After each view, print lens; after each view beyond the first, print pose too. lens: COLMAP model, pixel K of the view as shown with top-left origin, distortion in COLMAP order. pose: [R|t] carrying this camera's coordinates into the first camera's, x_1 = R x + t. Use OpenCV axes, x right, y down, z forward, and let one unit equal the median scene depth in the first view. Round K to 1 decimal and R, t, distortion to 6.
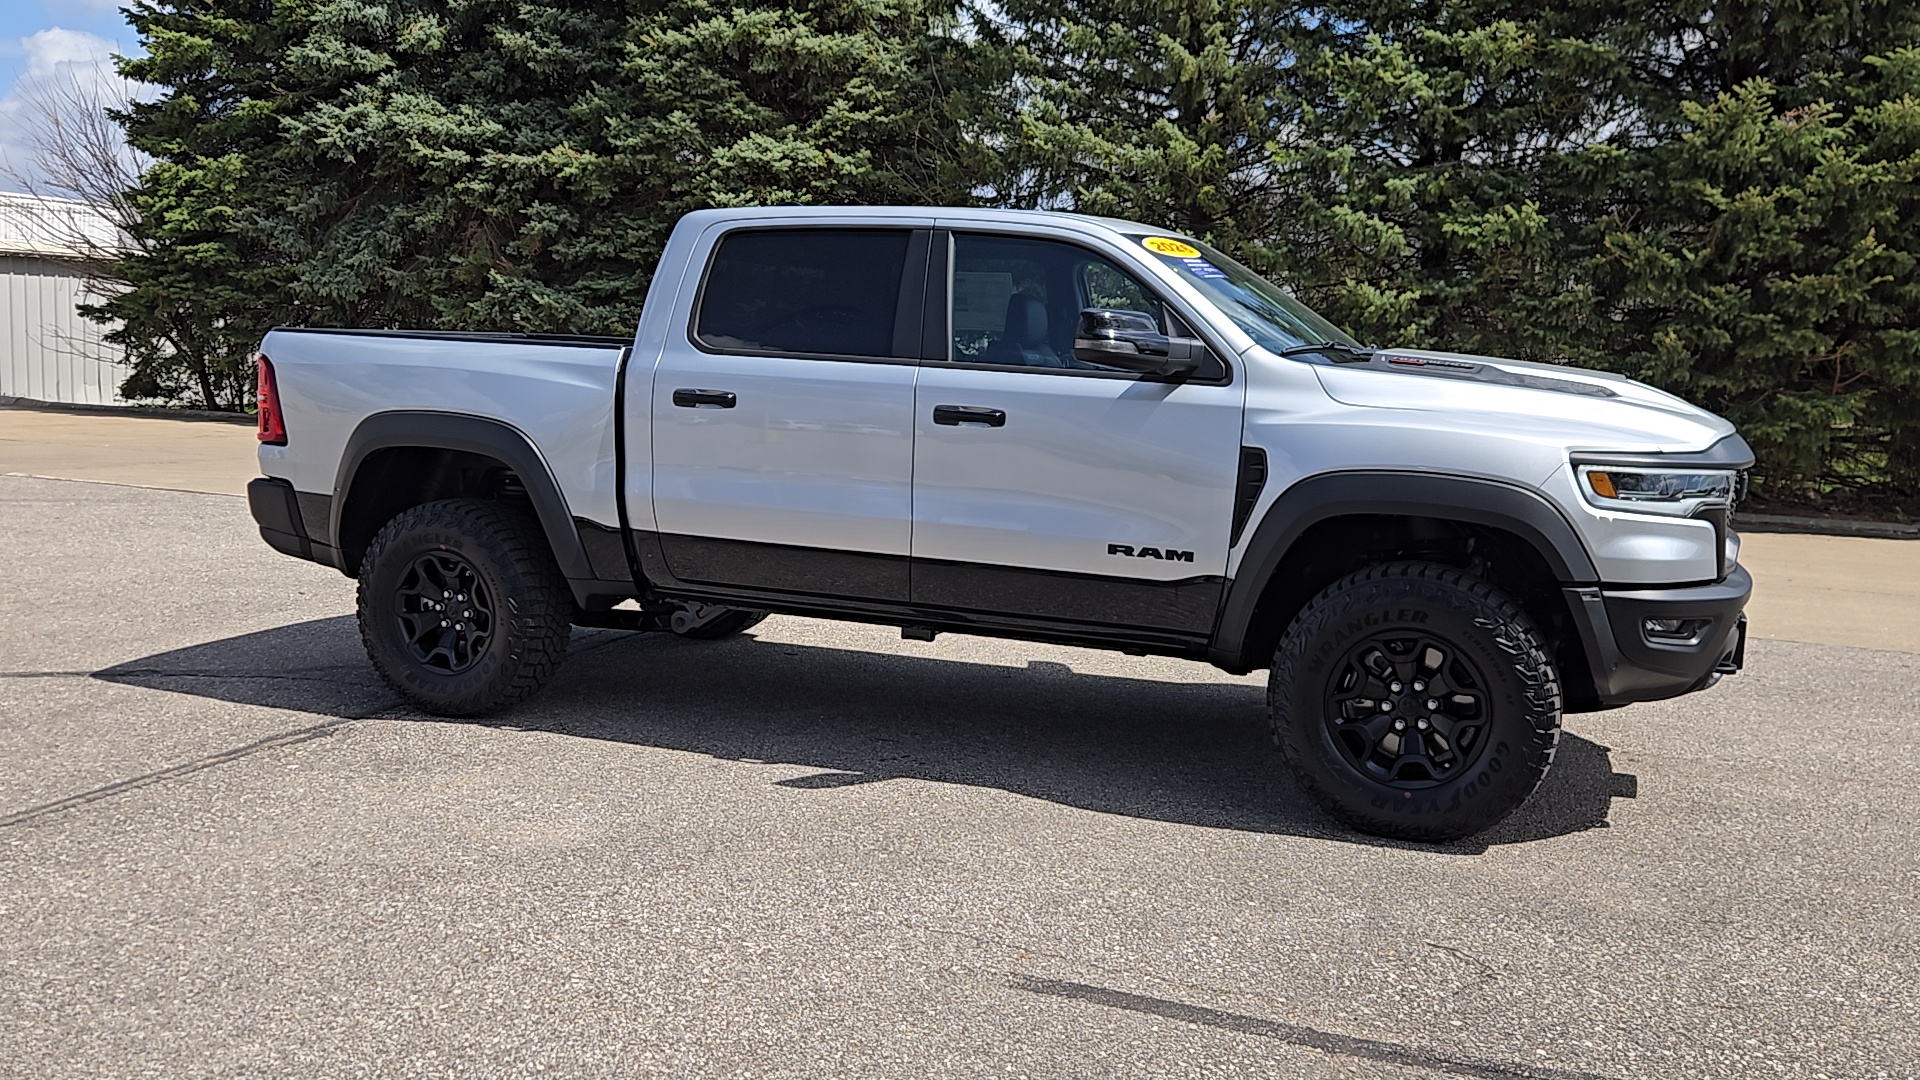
lens RADIAL K [[1612.1, 0, 952.6], [0, 1612.1, 537.8], [0, 0, 1]] dist [0.004180, 0.001537]
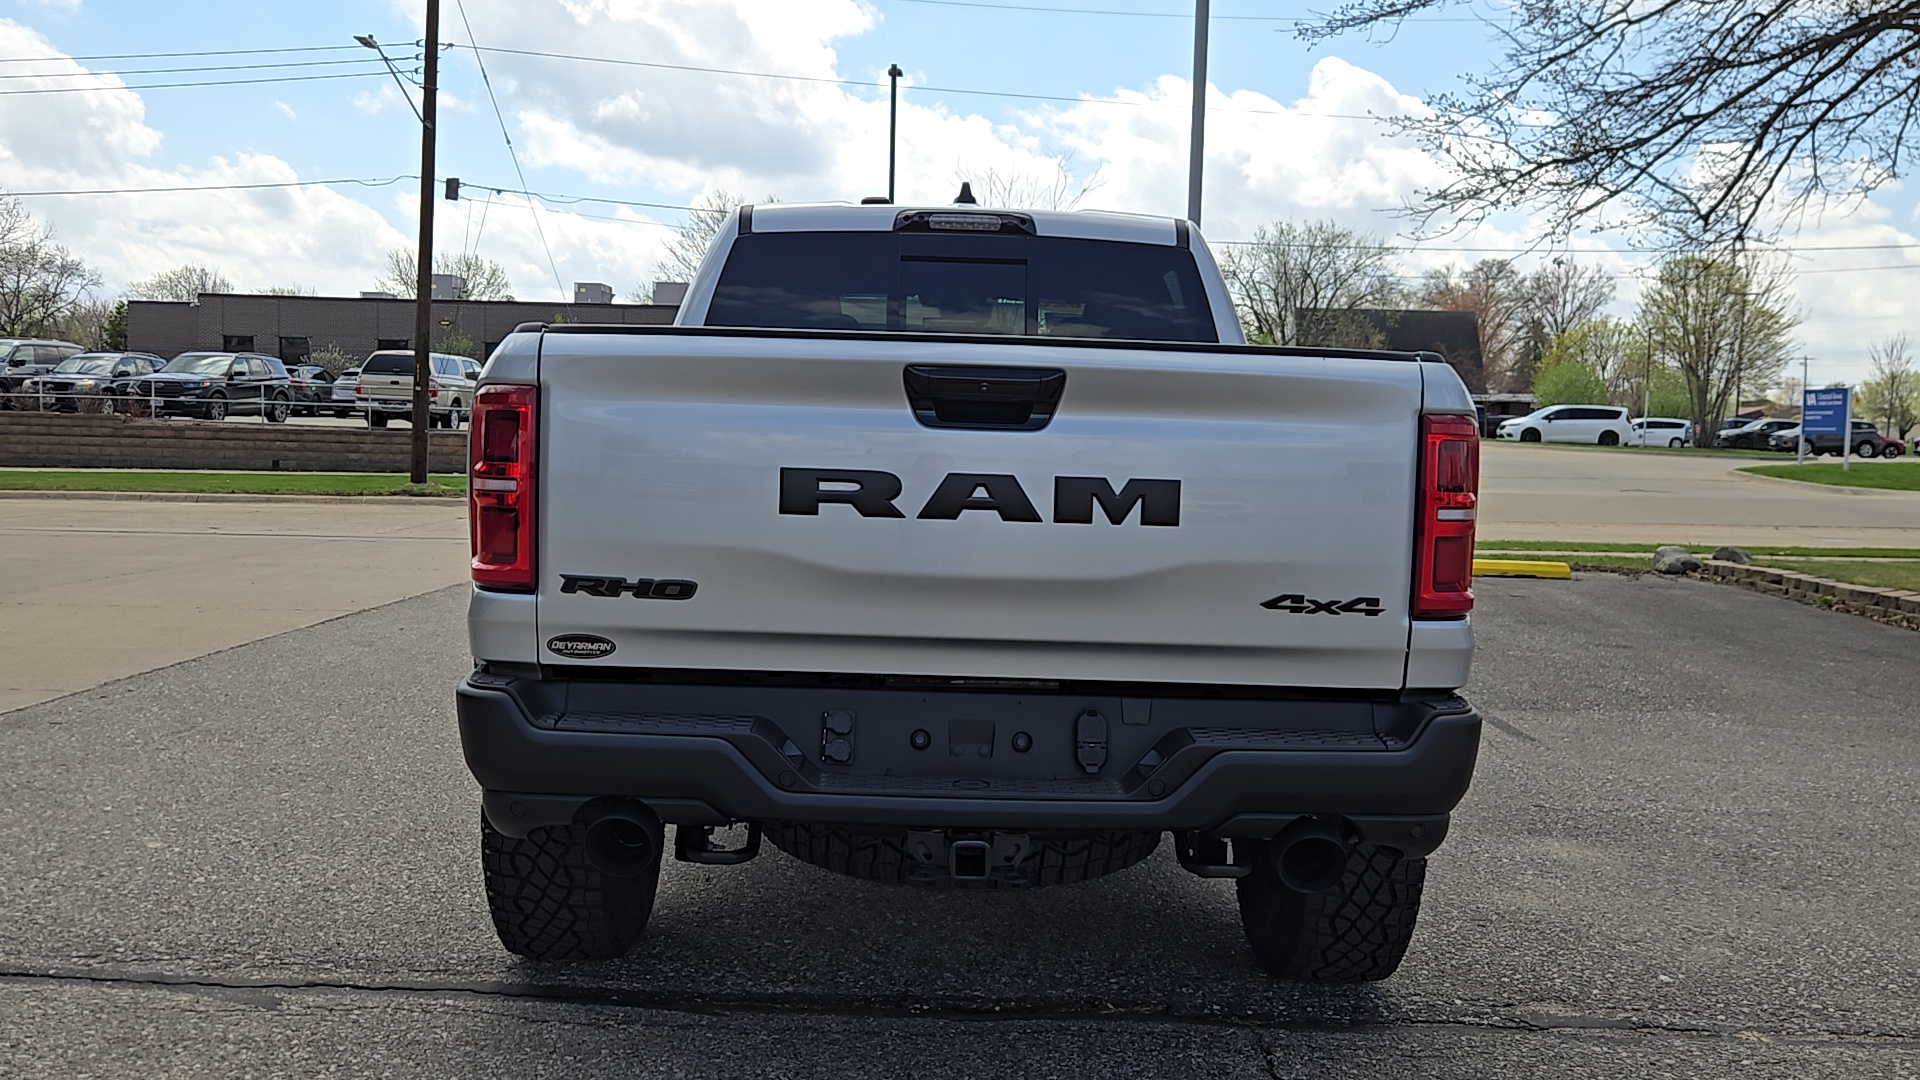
lens RADIAL K [[1609.3, 0, 953.9], [0, 1609.3, 541.0], [0, 0, 1]] dist [0.006466, -0.003852]
pose [[-0.390938, -0.104271, 0.914492, -0.867521], [0.069825, 0.987339, 0.142427, -0.169182], [-0.917765, 0.119535, -0.378708, 1.443106]]
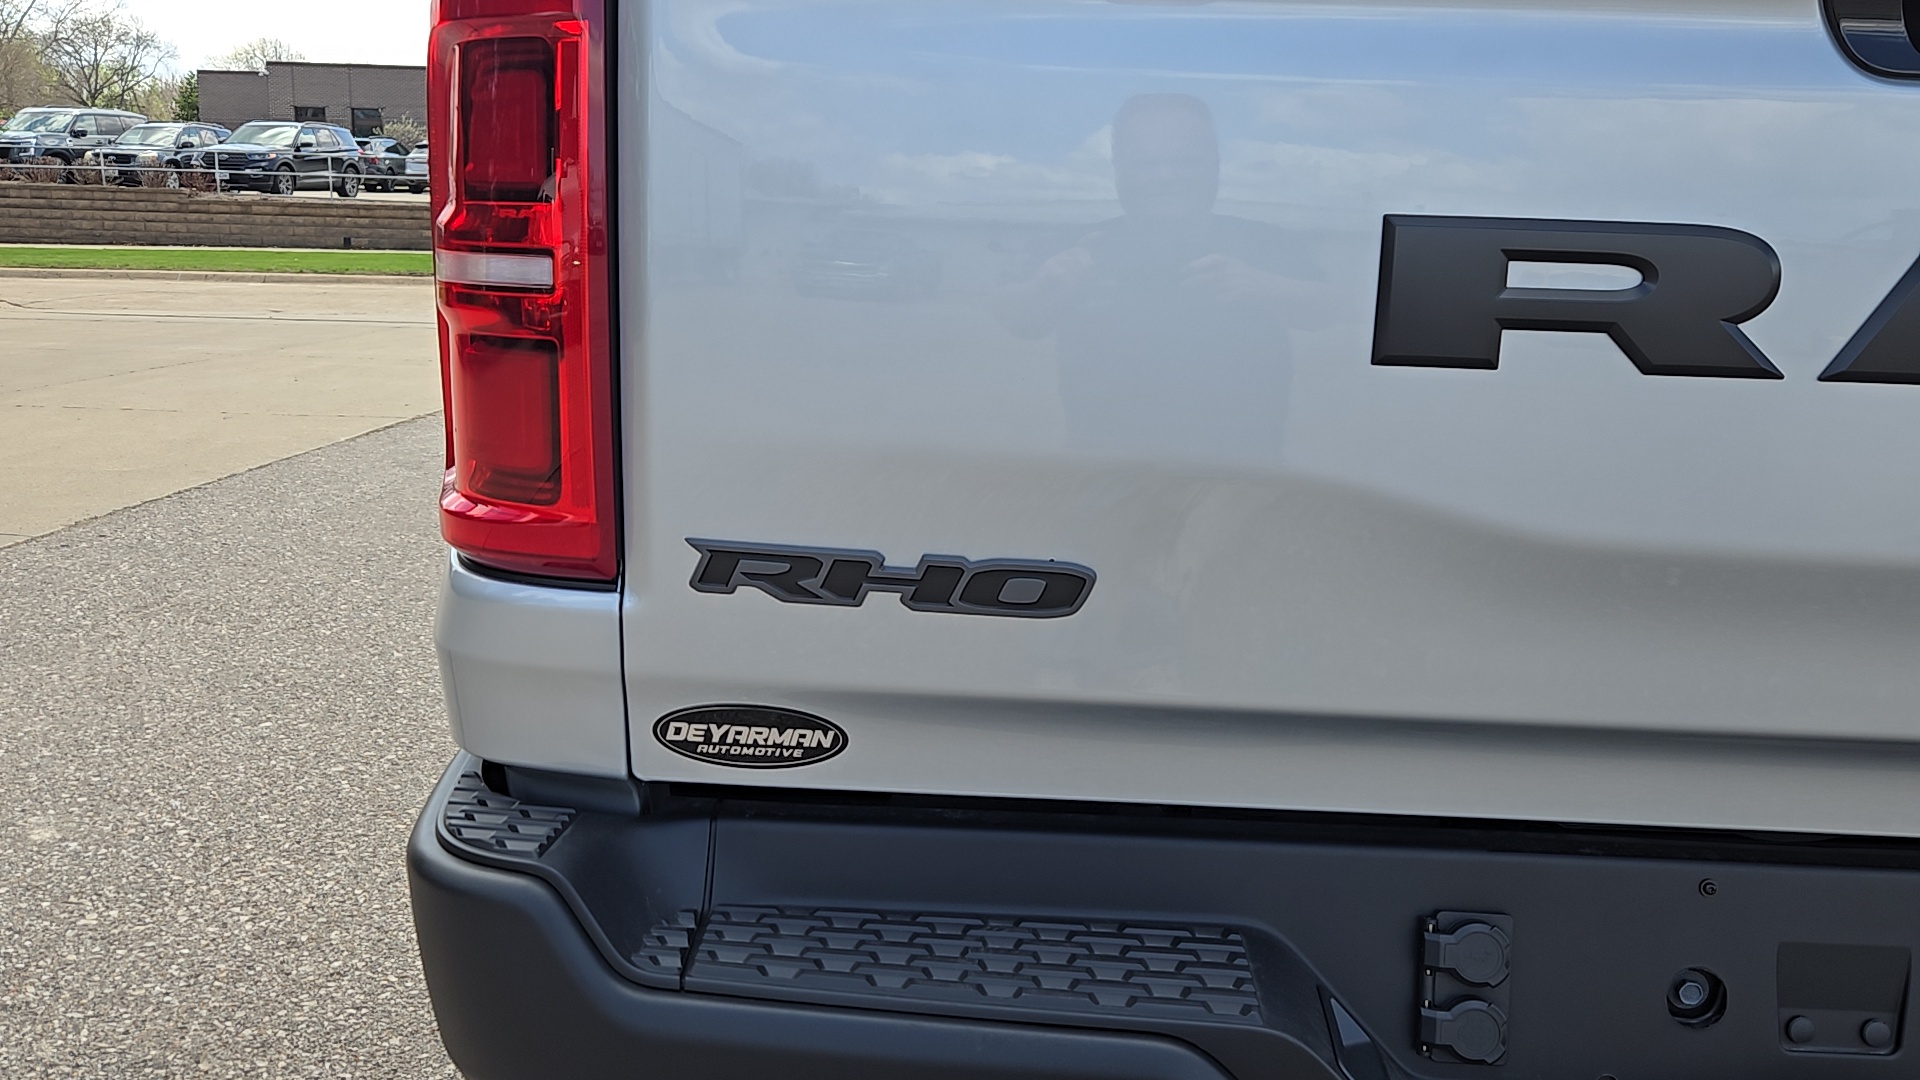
lens RADIAL K [[1600.4, 0, 955.2], [0, 1600.4, 545.2], [0, 0, 1]] dist [0.003537, 0.009584]
pose [[-0.344628, -0.233107, 0.909336, -0.529647], [0.073067, 0.959079, 0.273550, -0.139889], [-0.935891, 0.160715, -0.313493, 1.394239]]
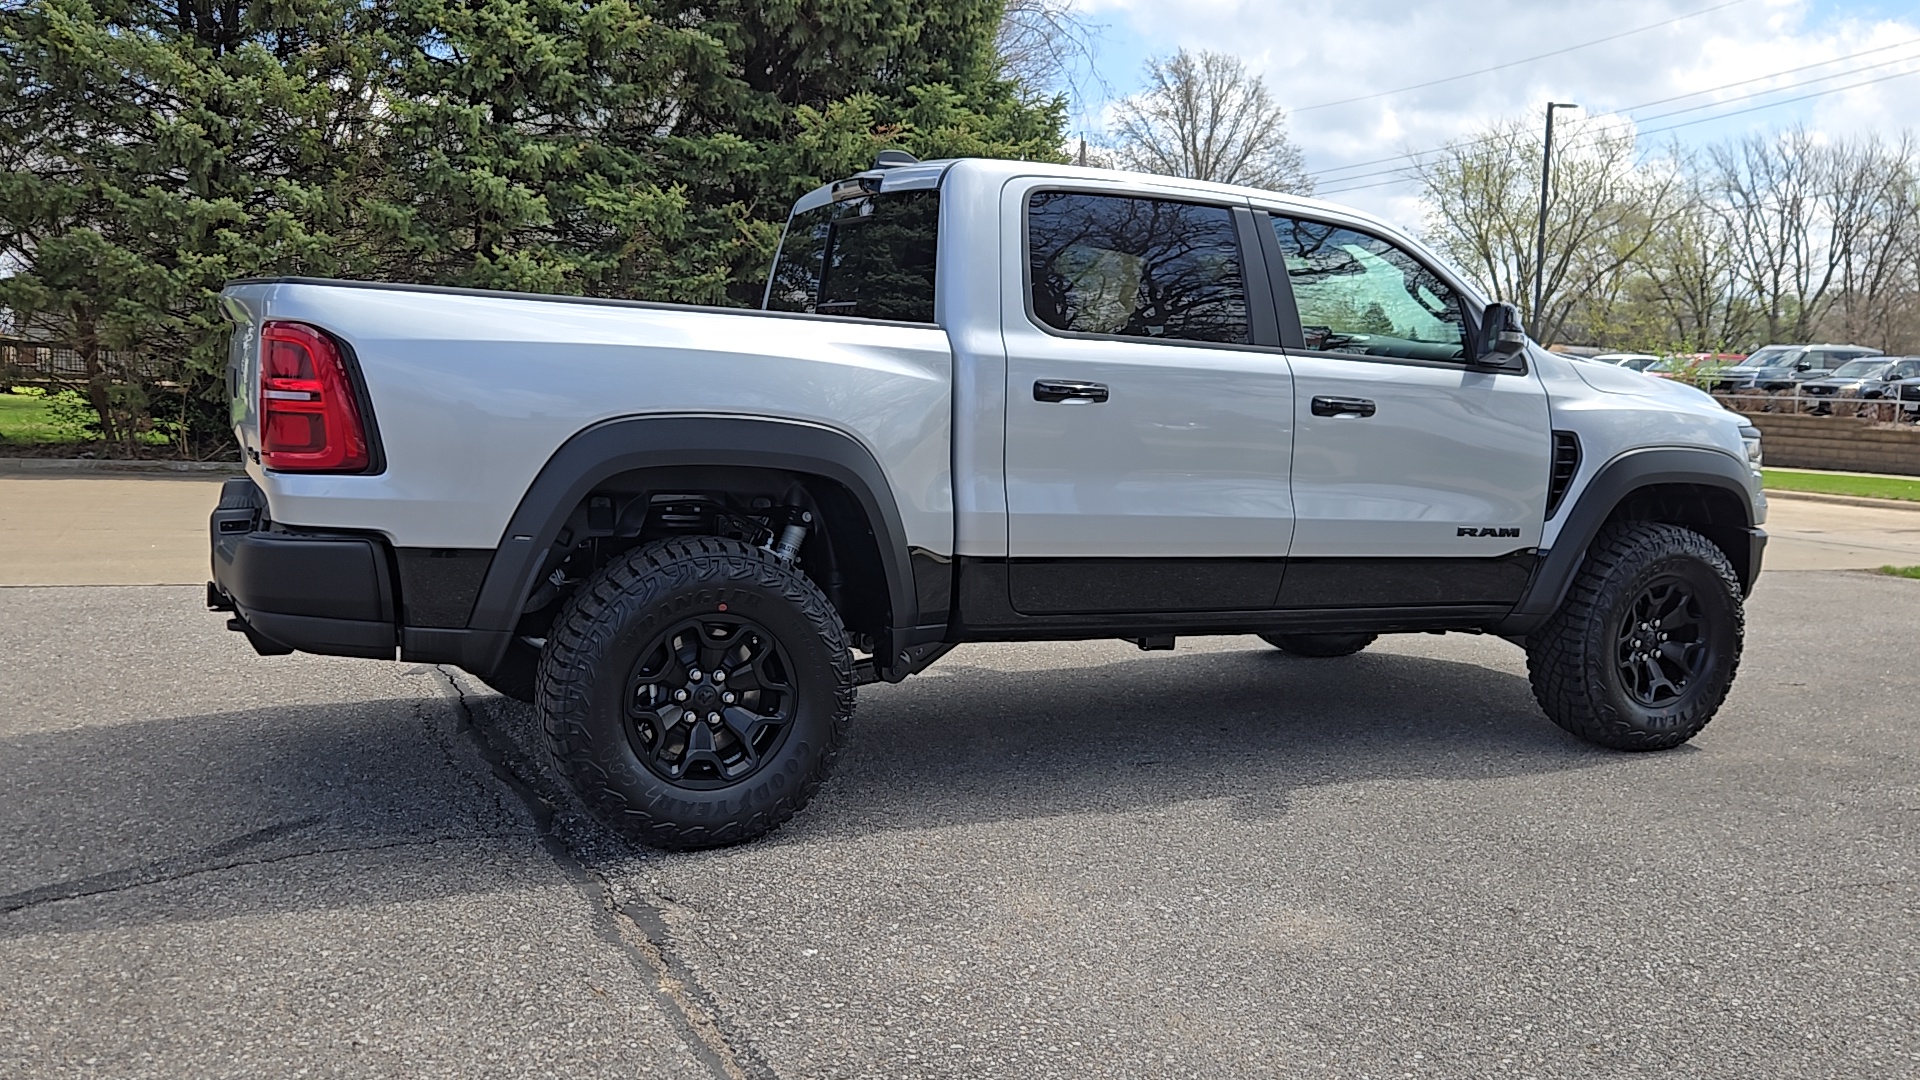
lens RADIAL K [[1609.3, 0, 953.9], [0, 1609.3, 541.0], [0, 0, 1]] dist [0.006466, -0.003852]
pose [[0.671652, -0.078806, 0.736664, -0.786397], [0.063670, 0.996788, 0.048581, -0.051693], [-0.738126, 0.014274, 0.674512, 0.470075]]
